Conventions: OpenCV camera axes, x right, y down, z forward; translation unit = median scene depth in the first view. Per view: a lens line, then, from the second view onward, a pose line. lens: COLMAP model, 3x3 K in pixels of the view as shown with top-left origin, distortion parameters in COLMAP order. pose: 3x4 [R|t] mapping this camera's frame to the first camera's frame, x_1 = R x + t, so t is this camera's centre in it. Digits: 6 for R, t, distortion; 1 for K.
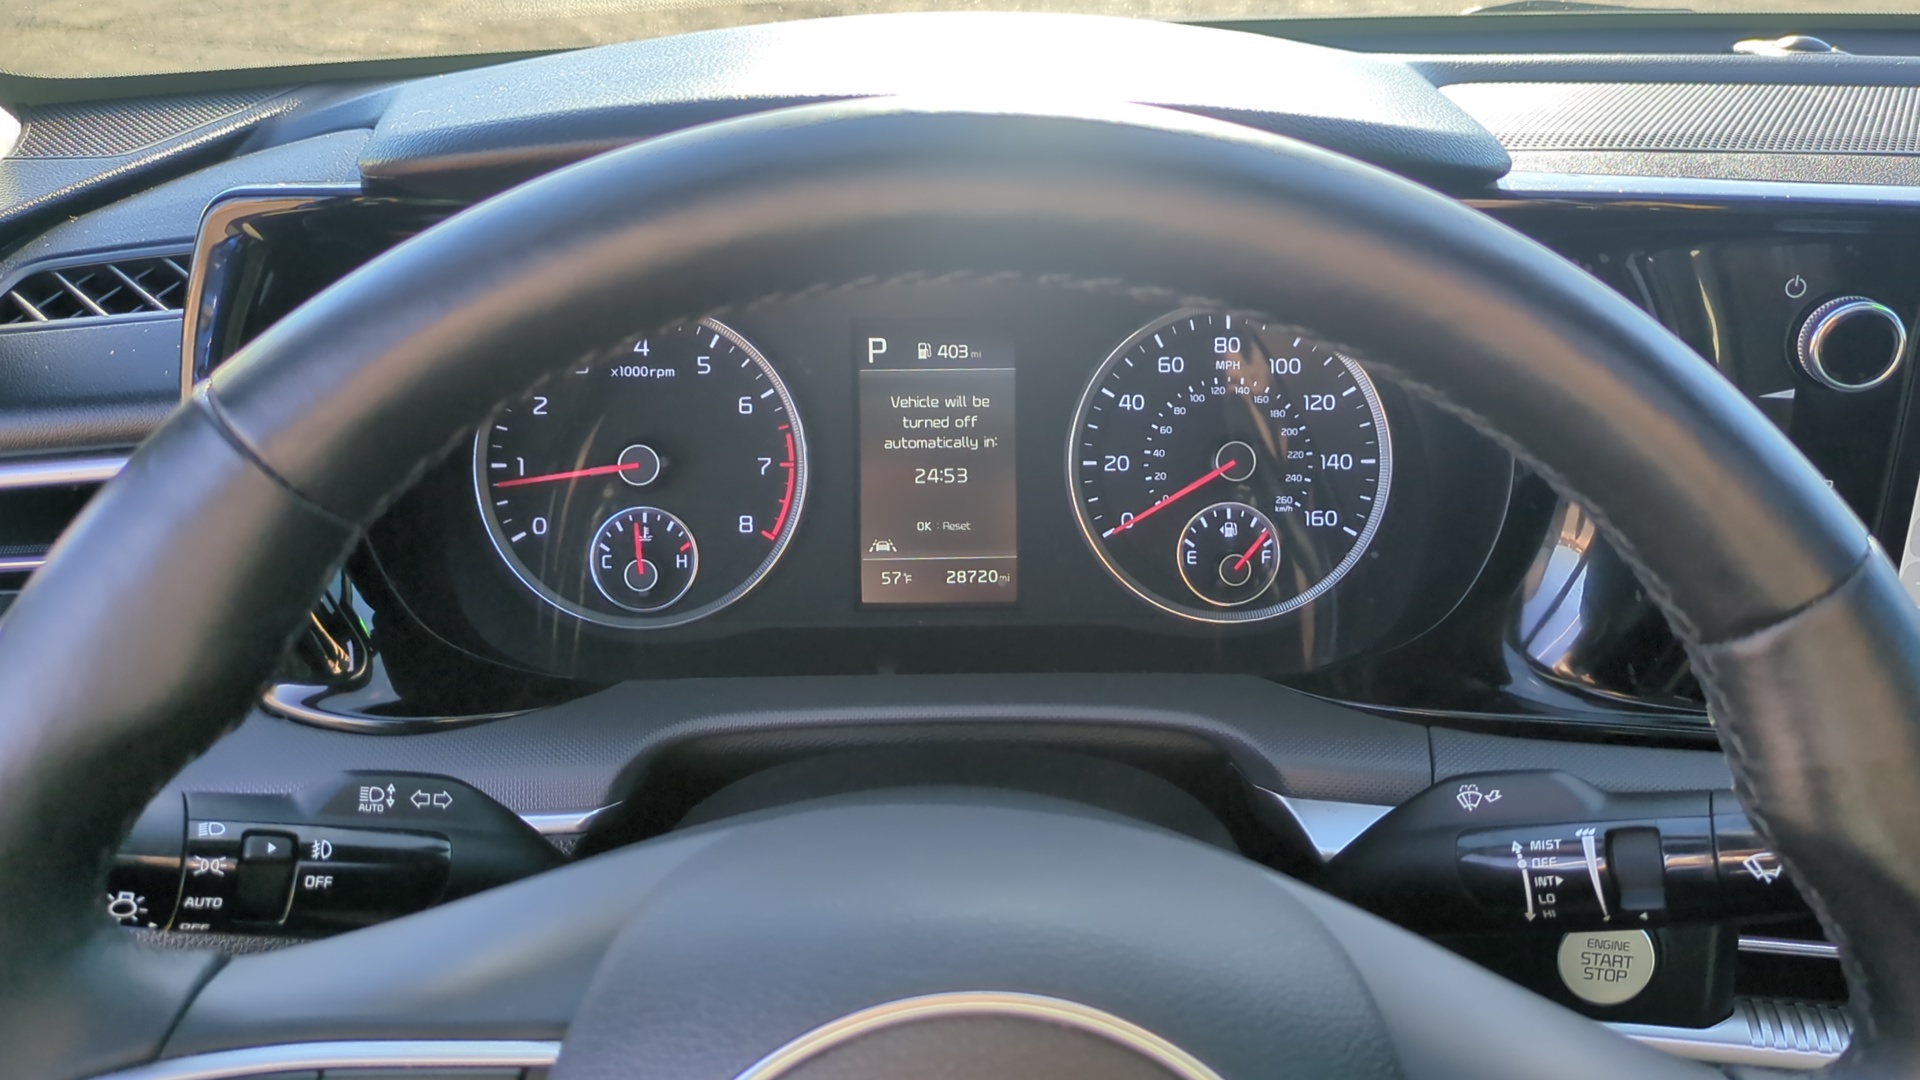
lens RADIAL K [[1642.0, 0, 985.5], [0, 1642.0, 545.4], [0, 0, 1]] dist [0.073305, -0.119169]
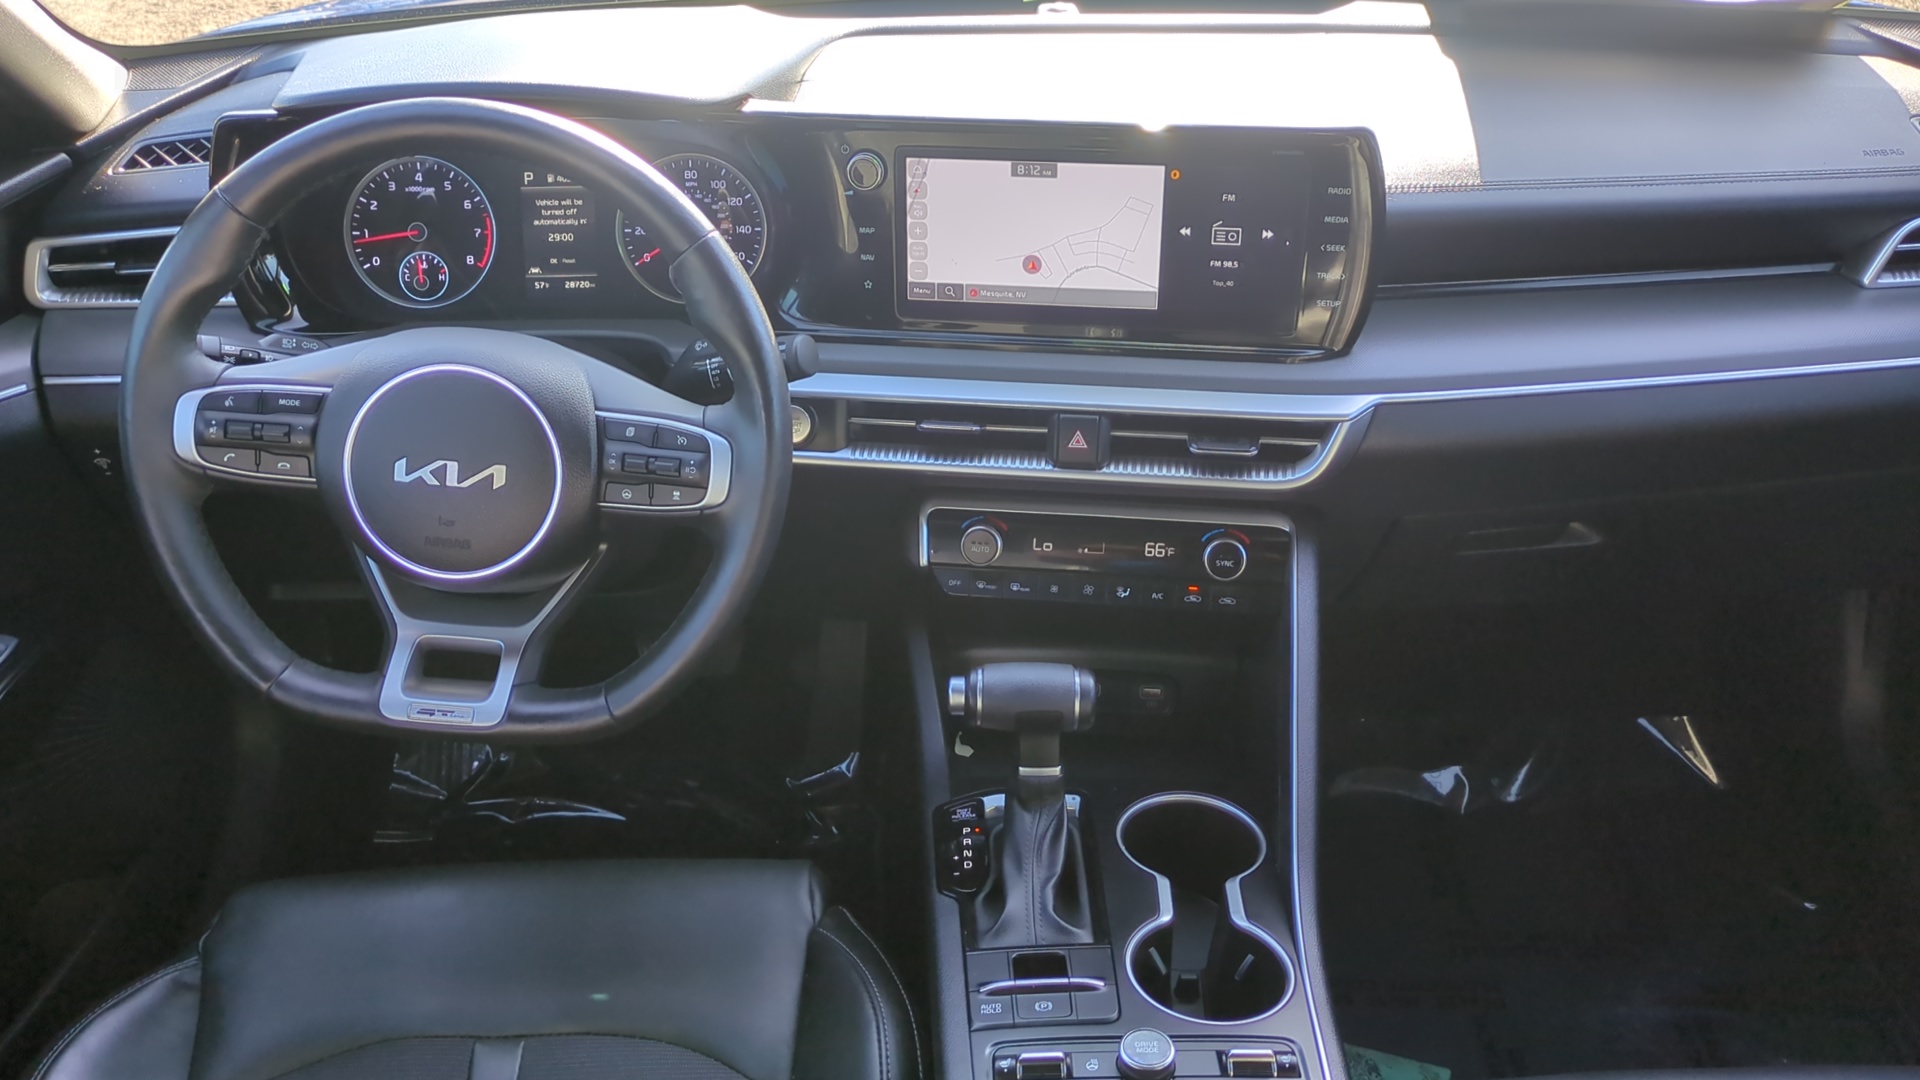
lens RADIAL K [[1635.1, 0, 975.4], [0, 1635.1, 540.4], [0, 0, 1]] dist [0.058808, -0.058375]
pose [[0.999612, -0.005440, -0.027336, 0.578606], [0.008008, 0.995471, 0.094728, 0.155288], [0.026697, -0.094910, 0.995128, -1.182521]]
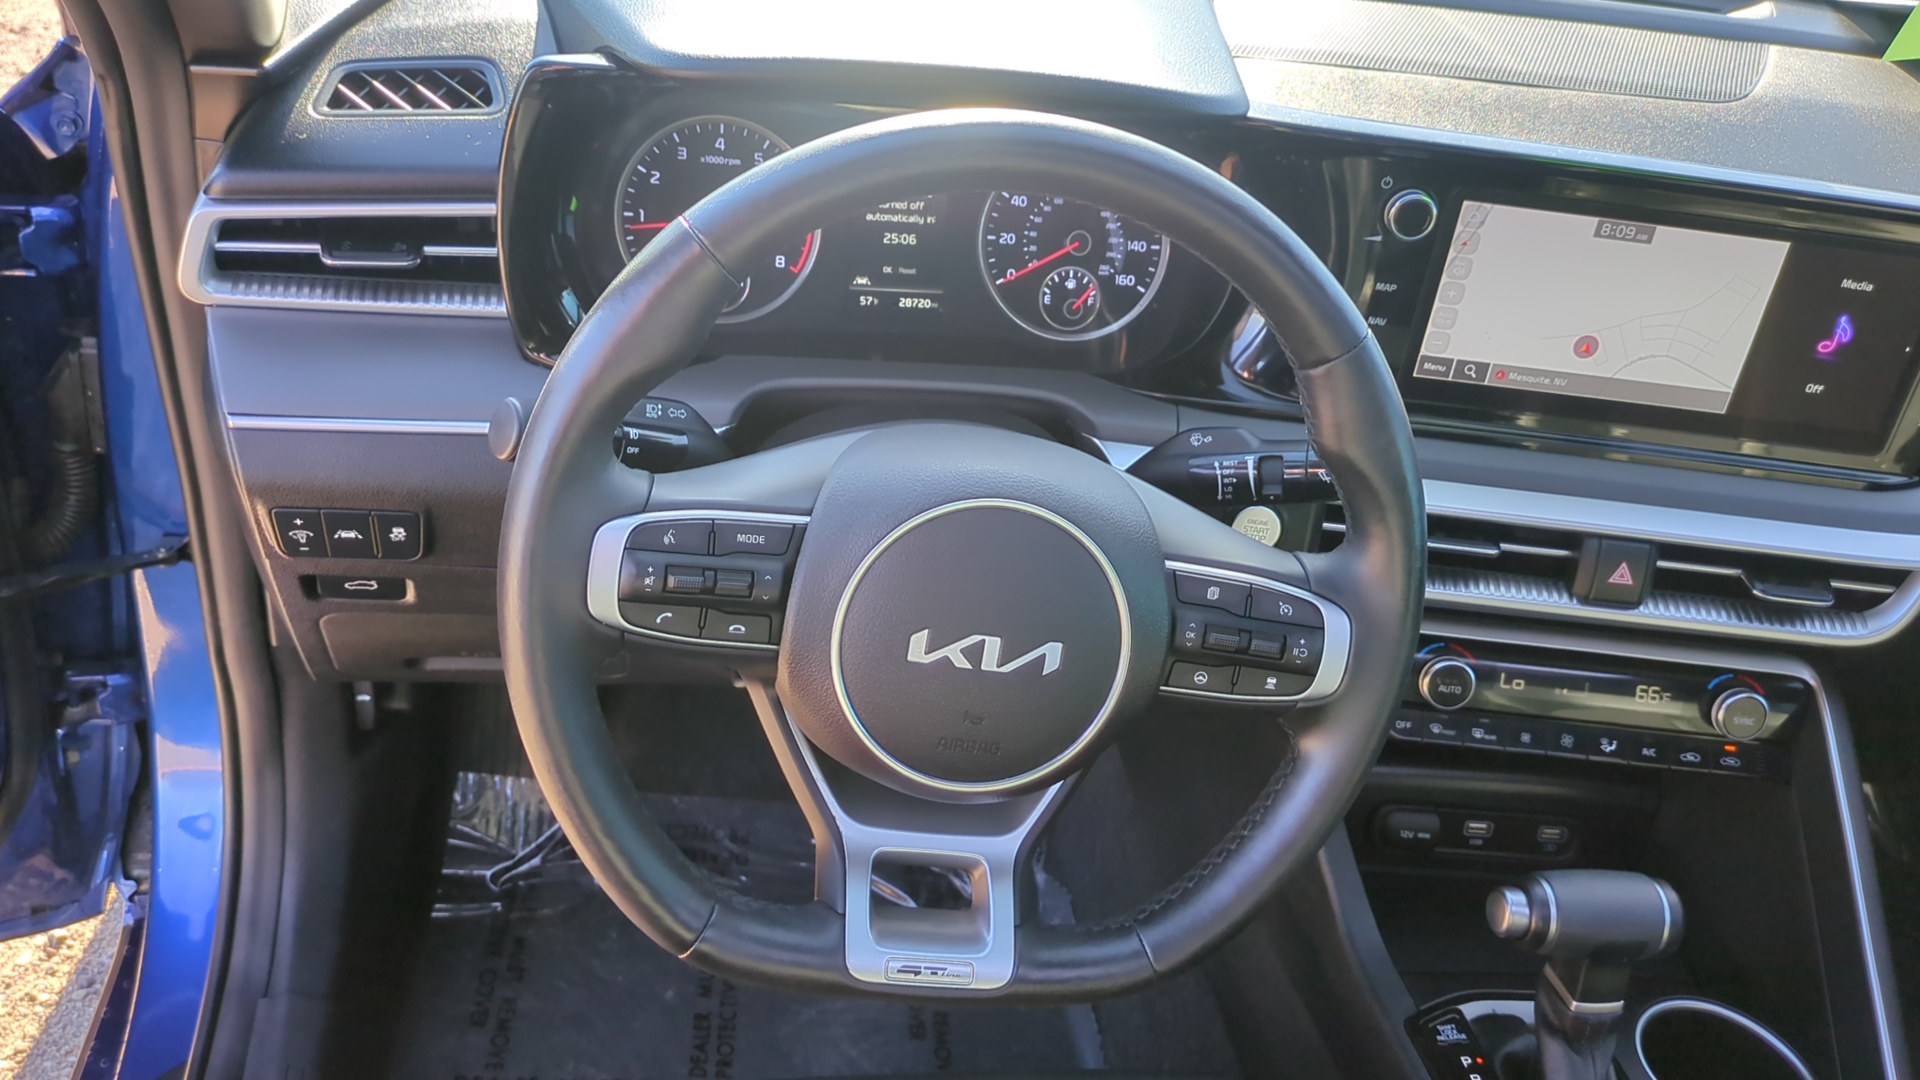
lens RADIAL K [[1635.1, 0, 975.4], [0, 1635.1, 540.4], [0, 0, 1]] dist [0.058808, -0.058375]
pose [[0.987024, 0.039516, 0.155632, -0.195014], [-0.067864, 0.981084, 0.181296, -0.048776], [-0.145524, -0.189505, 0.971036, -0.644322]]
